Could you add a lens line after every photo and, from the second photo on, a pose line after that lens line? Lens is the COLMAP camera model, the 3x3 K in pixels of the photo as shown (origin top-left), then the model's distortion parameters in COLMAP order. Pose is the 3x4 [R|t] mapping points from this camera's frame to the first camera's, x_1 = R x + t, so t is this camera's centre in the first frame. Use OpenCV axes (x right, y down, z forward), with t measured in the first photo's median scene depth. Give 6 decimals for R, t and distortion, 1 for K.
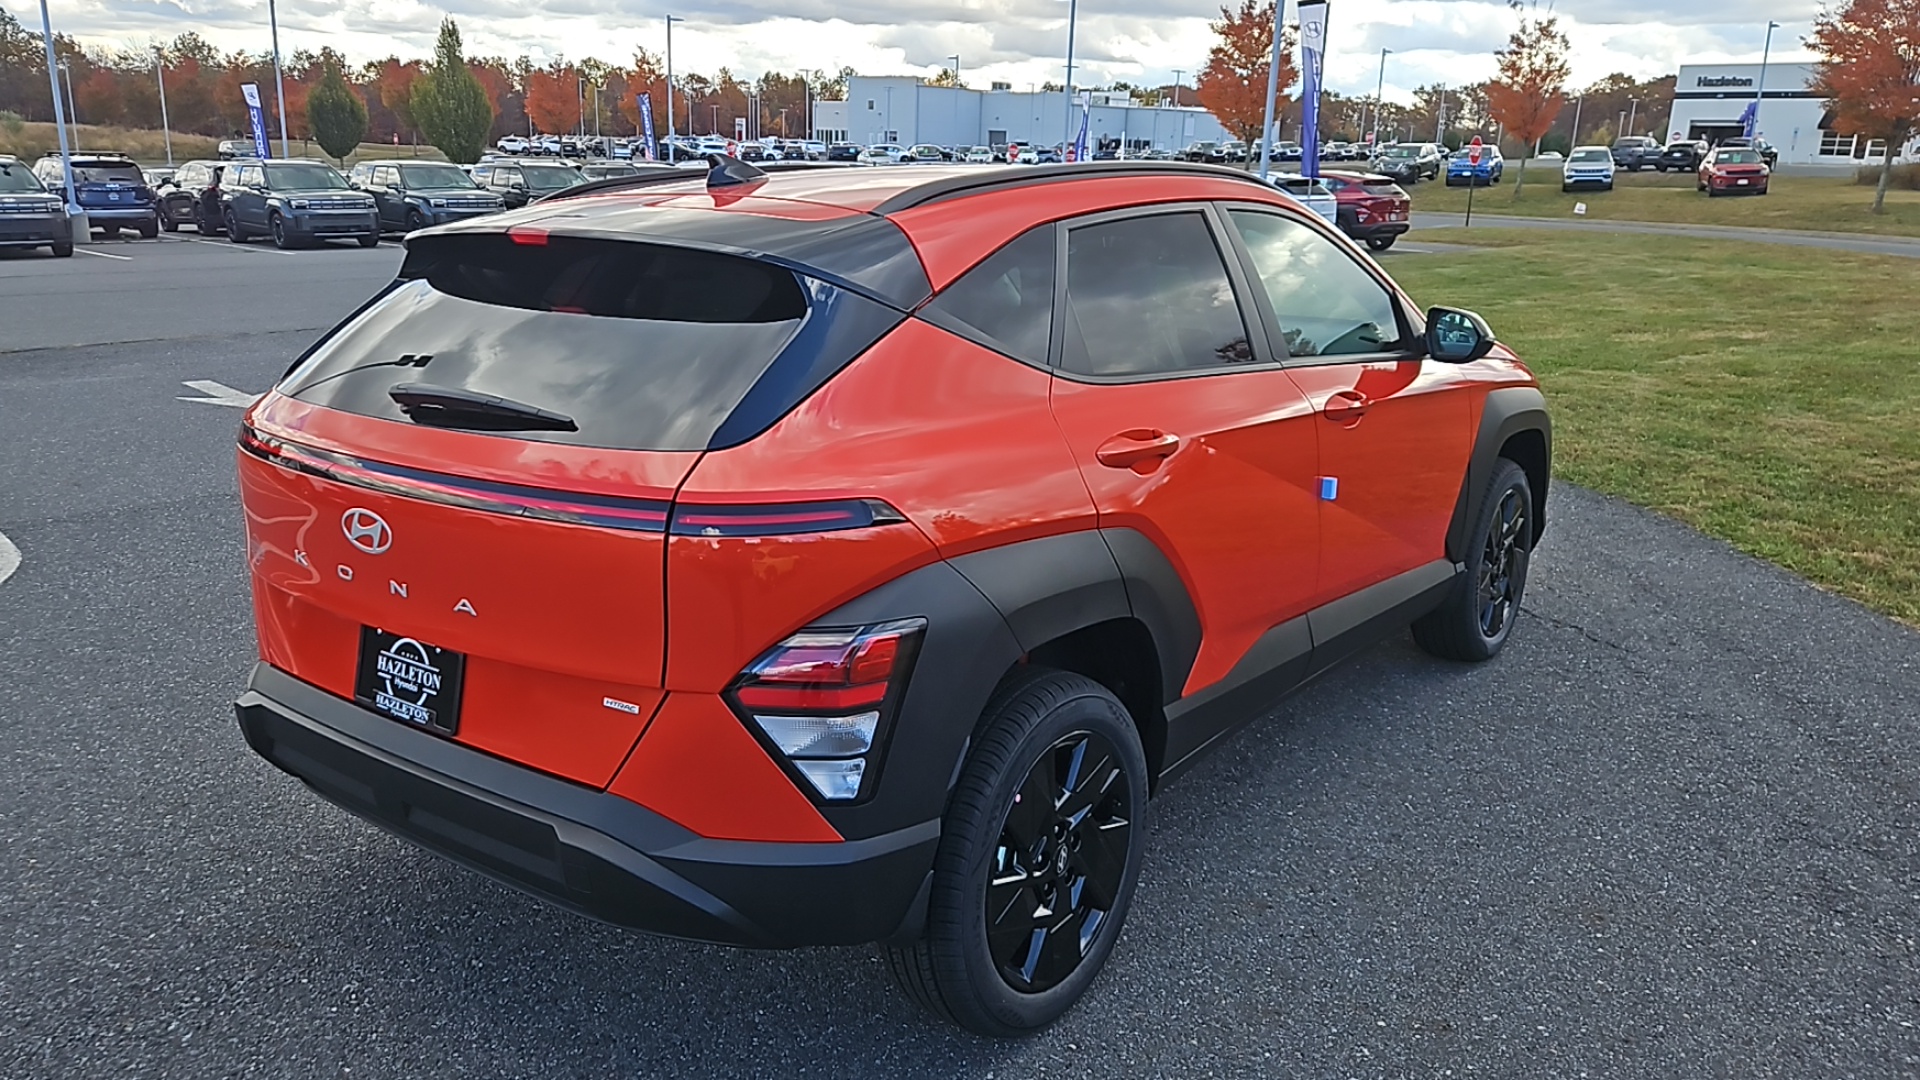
lens RADIAL K [[1439.1, 0, 958.6], [0, 1439.1, 550.5], [0, 0, 1]] dist [0.059751, -0.035463]
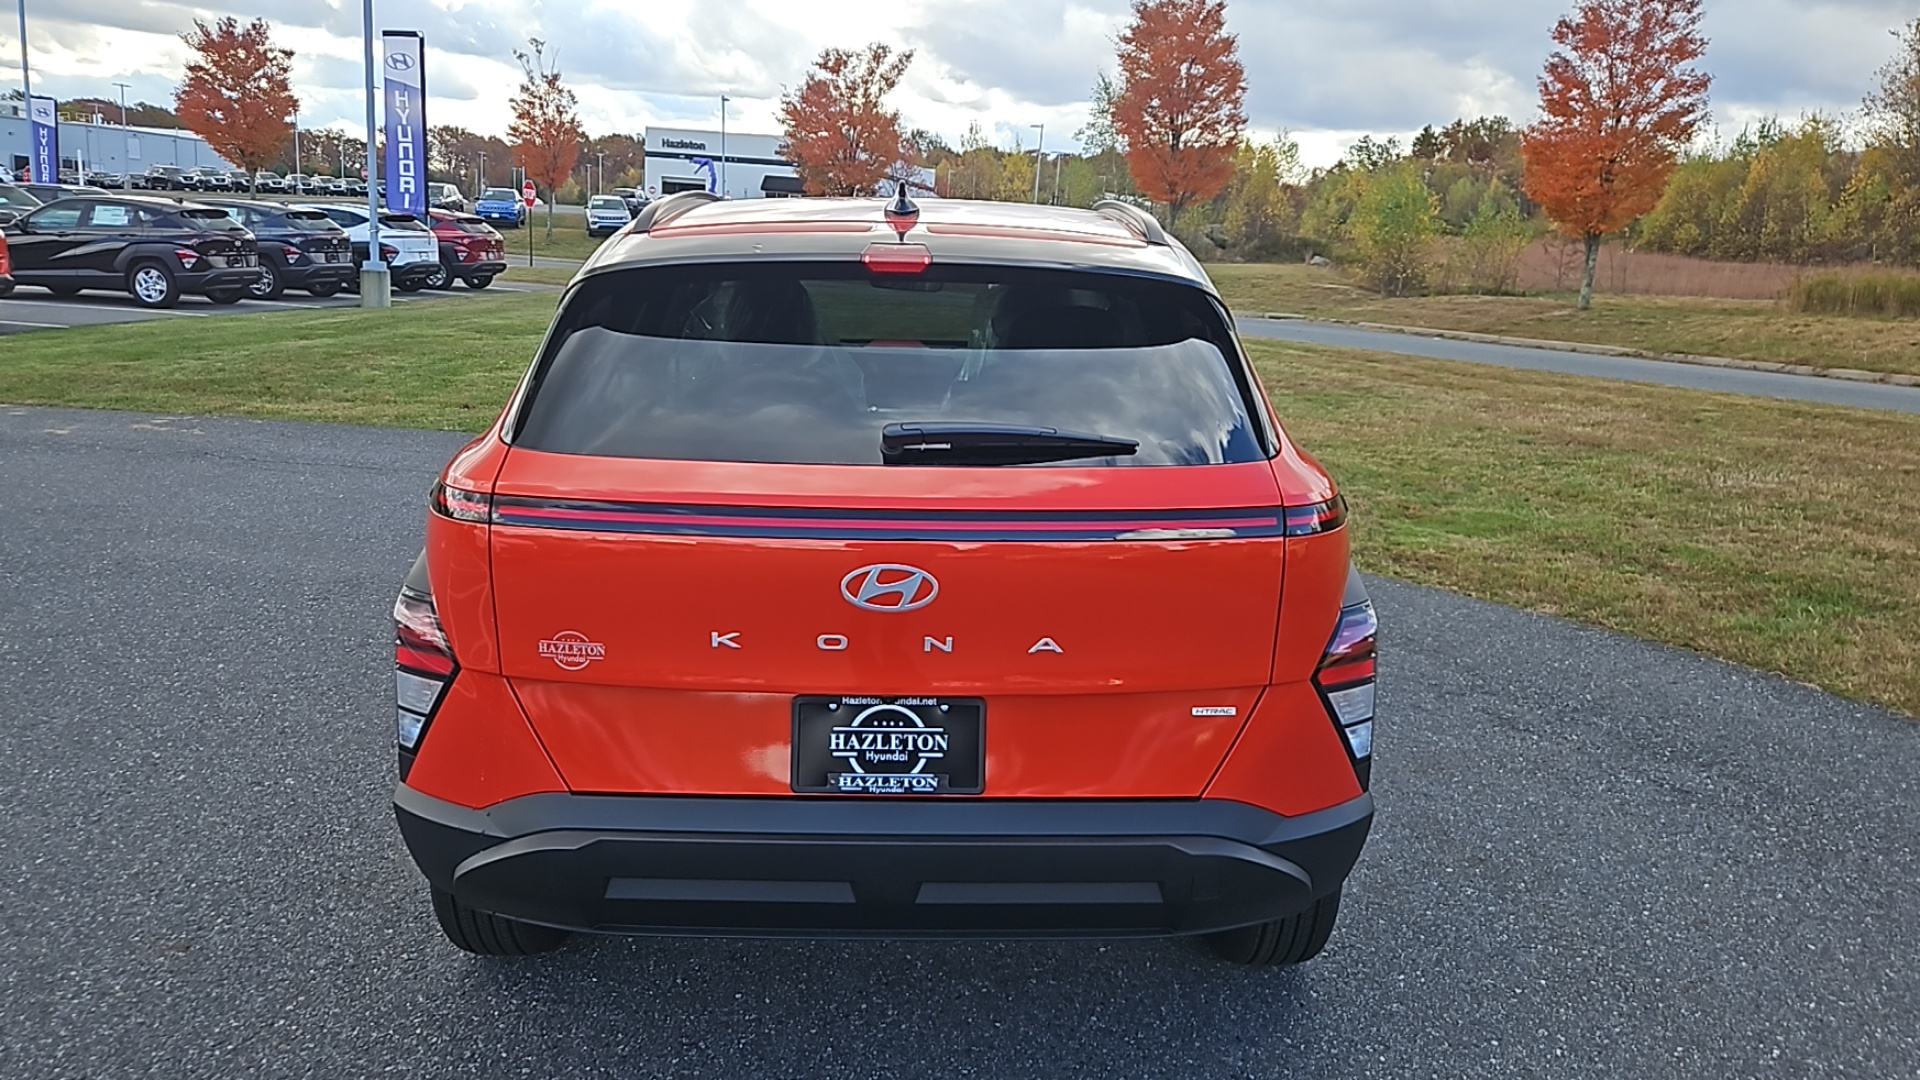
lens RADIAL K [[1439.1, 0, 951.2], [0, 1439.1, 544.6], [0, 0, 1]] dist [0.059751, -0.035463]
pose [[0.769573, -0.113936, 0.628311, -0.252209], [0.133131, 0.990959, 0.016635, -0.013439], [-0.624526, 0.070846, 0.777784, 0.074907]]
